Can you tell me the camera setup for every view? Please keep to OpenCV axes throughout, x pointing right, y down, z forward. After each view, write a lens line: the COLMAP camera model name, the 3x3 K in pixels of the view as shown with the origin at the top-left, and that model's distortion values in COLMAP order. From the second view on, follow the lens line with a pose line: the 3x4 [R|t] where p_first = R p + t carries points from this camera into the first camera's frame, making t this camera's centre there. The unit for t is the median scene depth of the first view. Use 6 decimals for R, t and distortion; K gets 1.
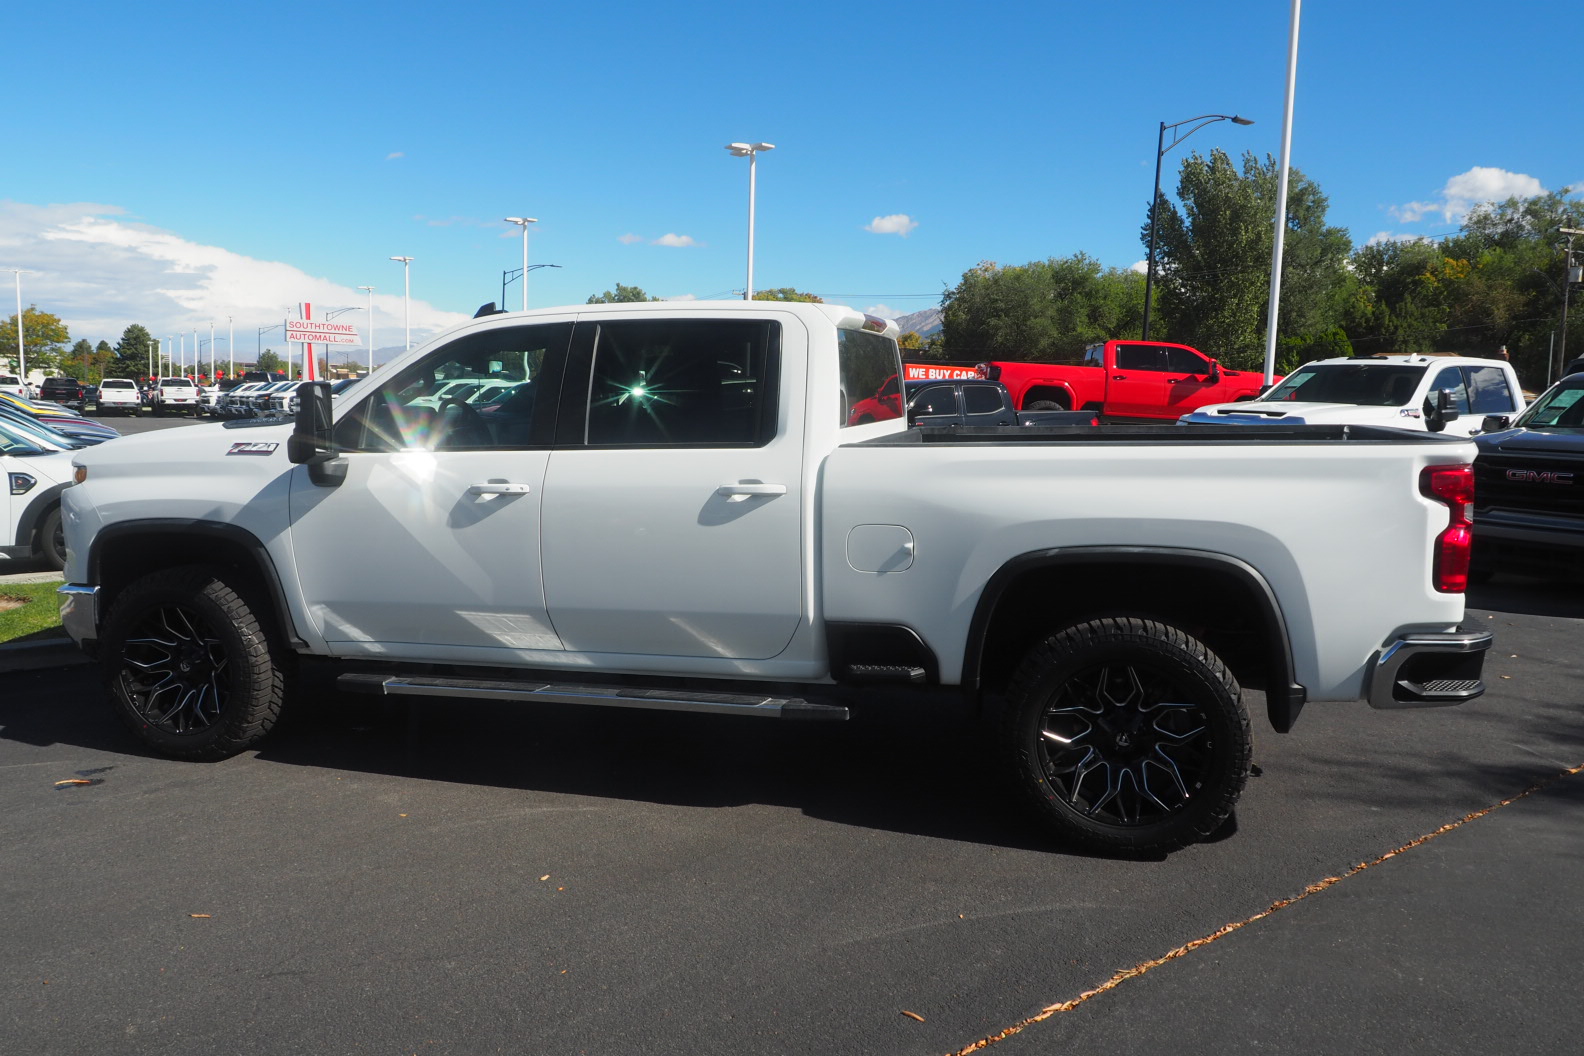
lens RADIAL K [[1067.3, 0, 792.0], [0, 1067.3, 528.0], [0, 0, 1]] dist [-0.015983, -0.003536]
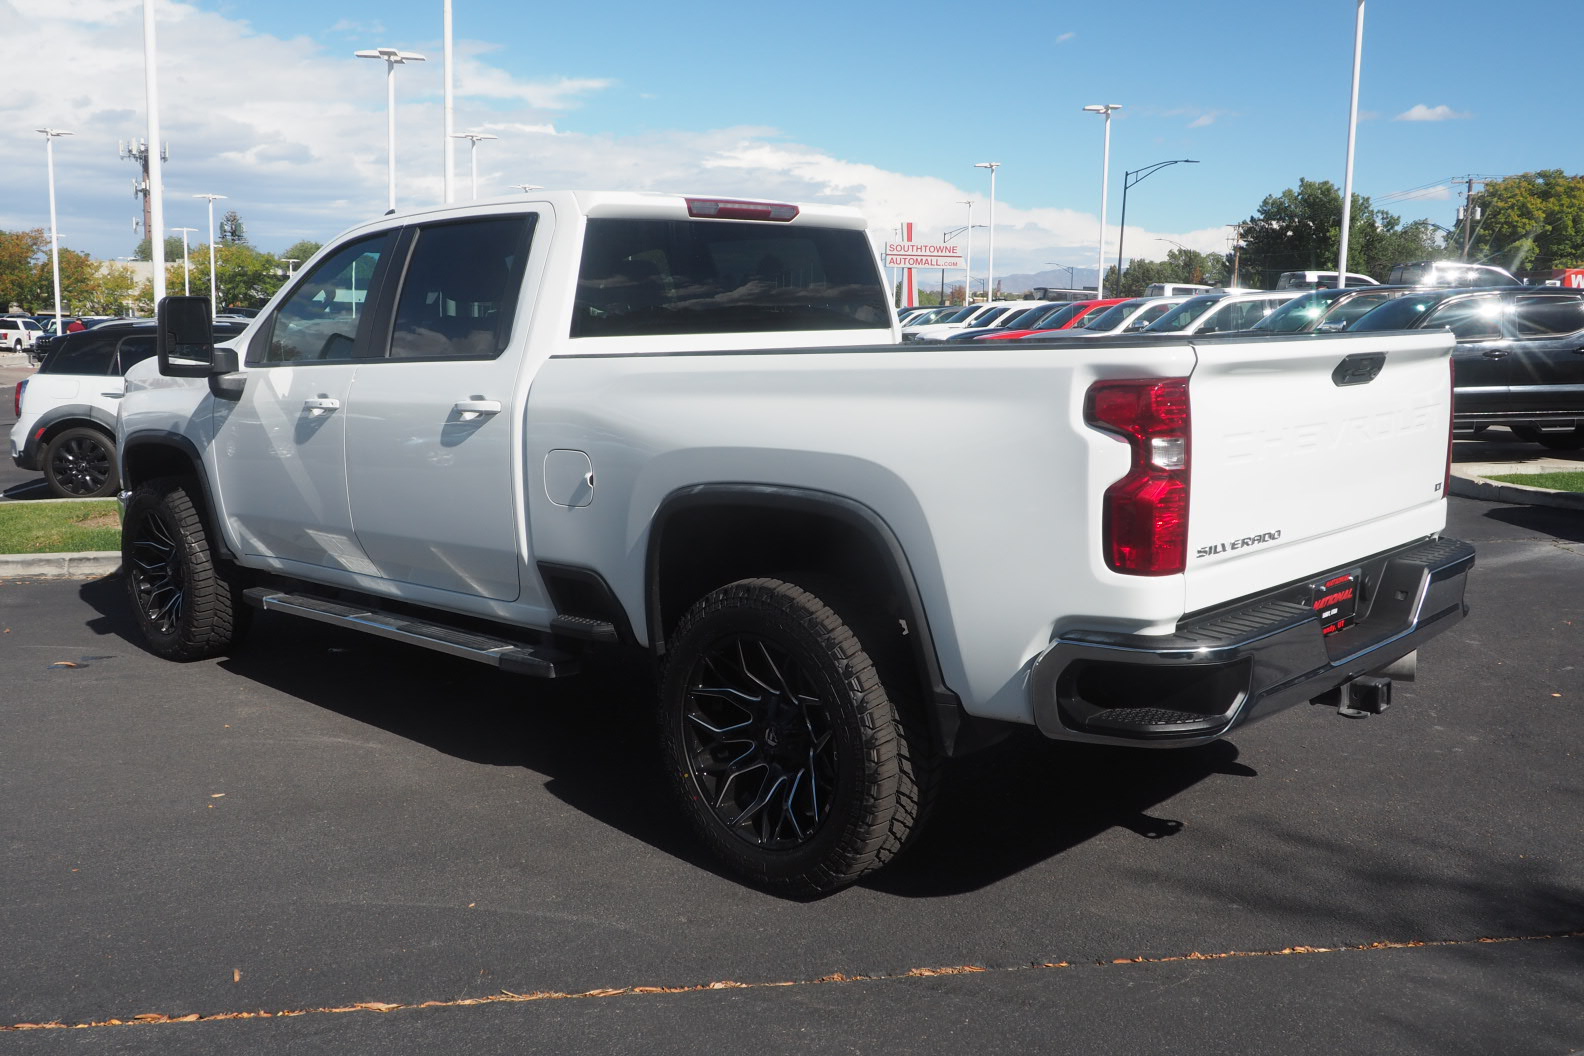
lens RADIAL K [[1313.6, 0, 883.7], [0, 1313.6, 531.7], [0, 0, 1]] dist [0.030329, -0.080032]
pose [[0.889401, 0.058640, -0.453352, 0.717478], [-0.044283, 0.998126, 0.042228, 0.006012], [0.454979, -0.017482, 0.890331, 0.170688]]
